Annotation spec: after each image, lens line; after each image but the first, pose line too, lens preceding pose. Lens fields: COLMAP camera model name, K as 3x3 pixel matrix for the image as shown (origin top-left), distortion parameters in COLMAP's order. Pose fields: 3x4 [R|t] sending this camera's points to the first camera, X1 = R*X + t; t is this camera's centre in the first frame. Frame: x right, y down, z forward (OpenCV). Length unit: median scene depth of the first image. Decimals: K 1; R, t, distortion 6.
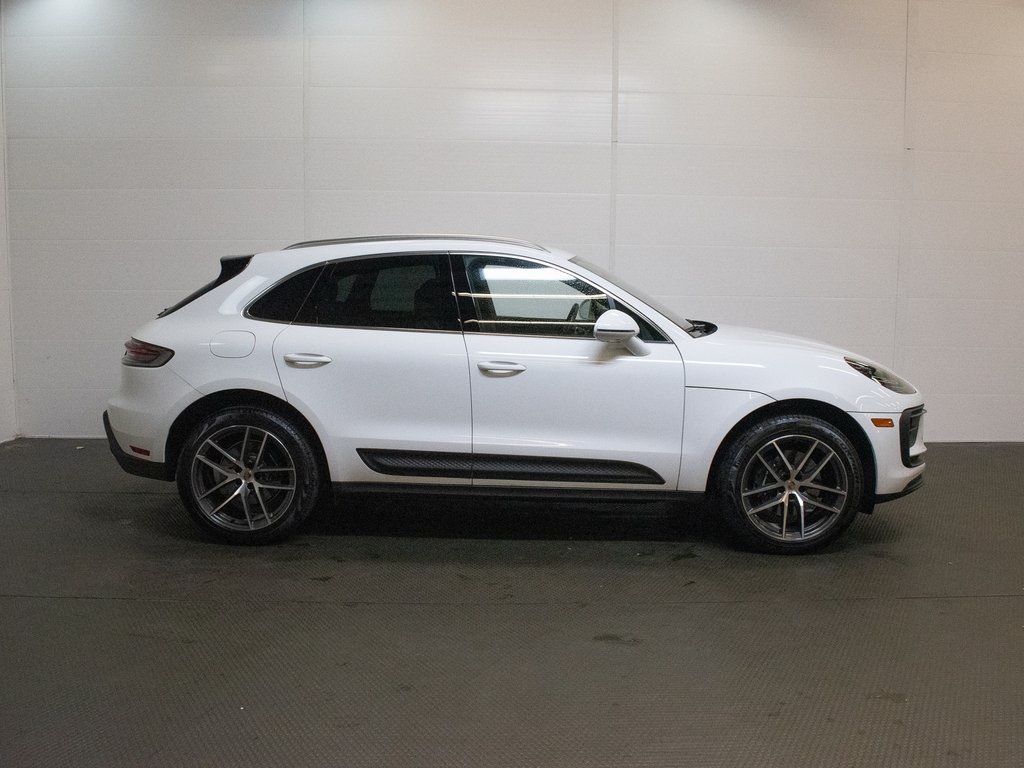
lens RADIAL K [[888.0, 0, 514.4], [0, 888.0, 384.8], [0, 0, 1]] dist [-0.095075, 0.003840]
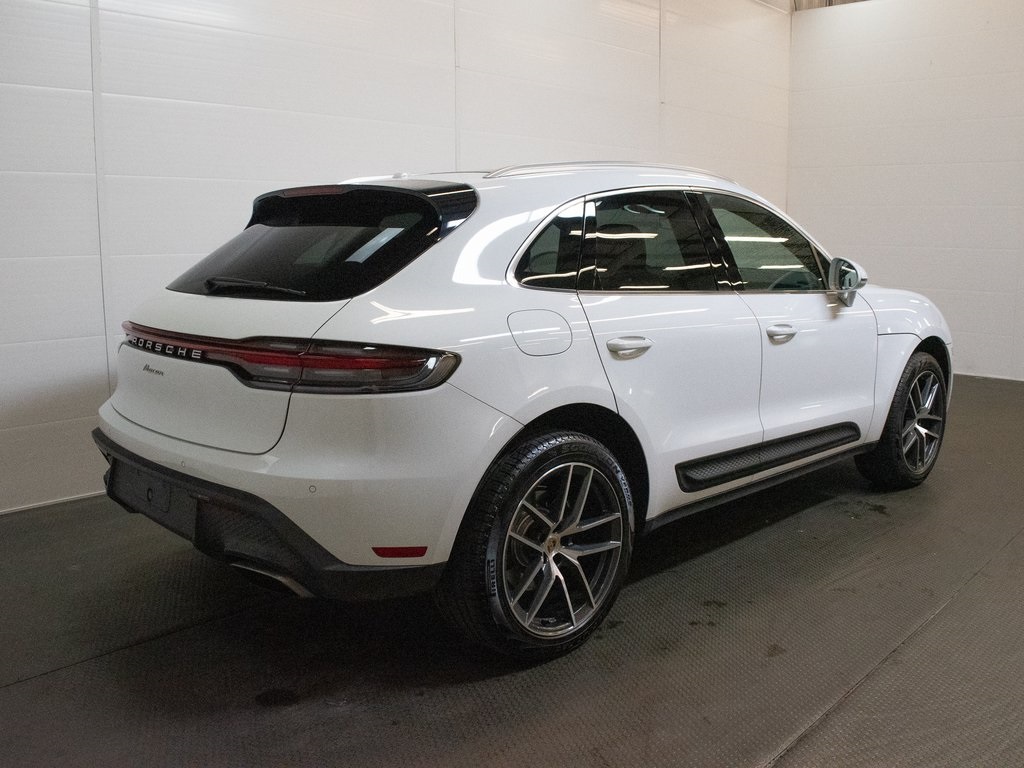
lens RADIAL K [[888.0, 0, 510.4], [0, 888.0, 379.7], [0, 0, 1]] dist [-0.095075, 0.003840]
pose [[0.720345, -0.125581, 0.682153, -0.745874], [0.106514, 0.991836, 0.070114, -0.058557], [-0.685389, 0.022152, 0.727840, 0.577088]]
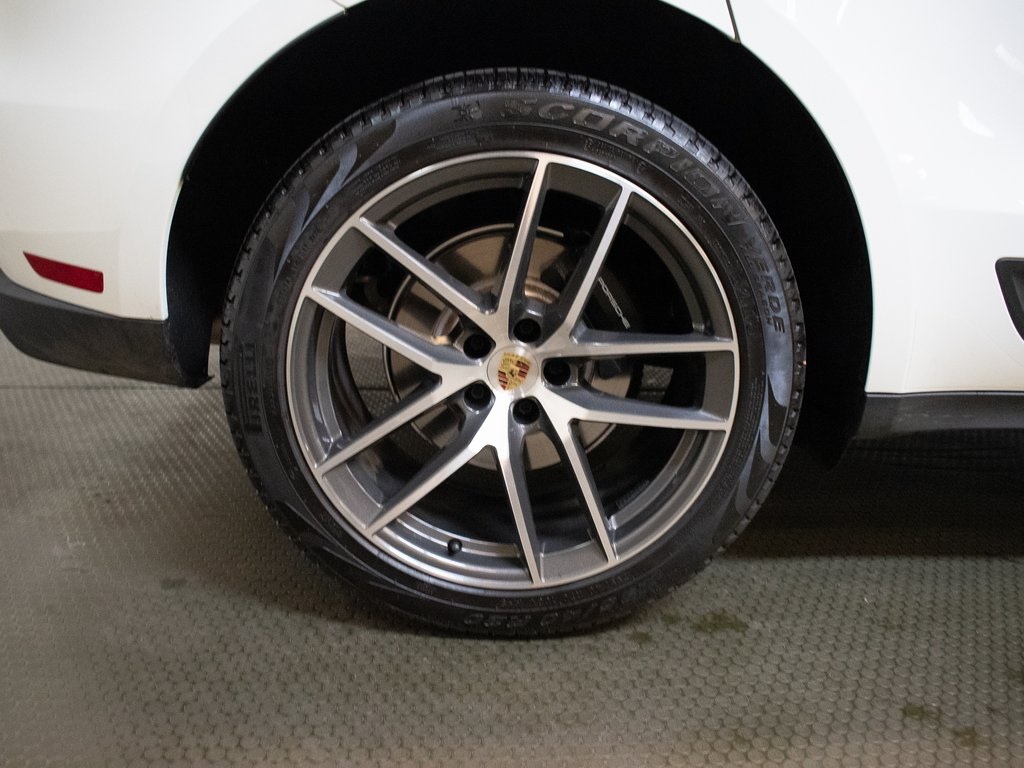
lens RADIAL K [[888.0, 0, 515.0], [0, 888.0, 383.9], [0, 0, 1]] dist [-0.095075, 0.003840]
pose [[0.999830, 0.000190, 0.018442, -0.313350], [-0.003416, 0.984550, 0.175069, 0.064795], [-0.018124, -0.175103, 0.984383, 0.768635]]
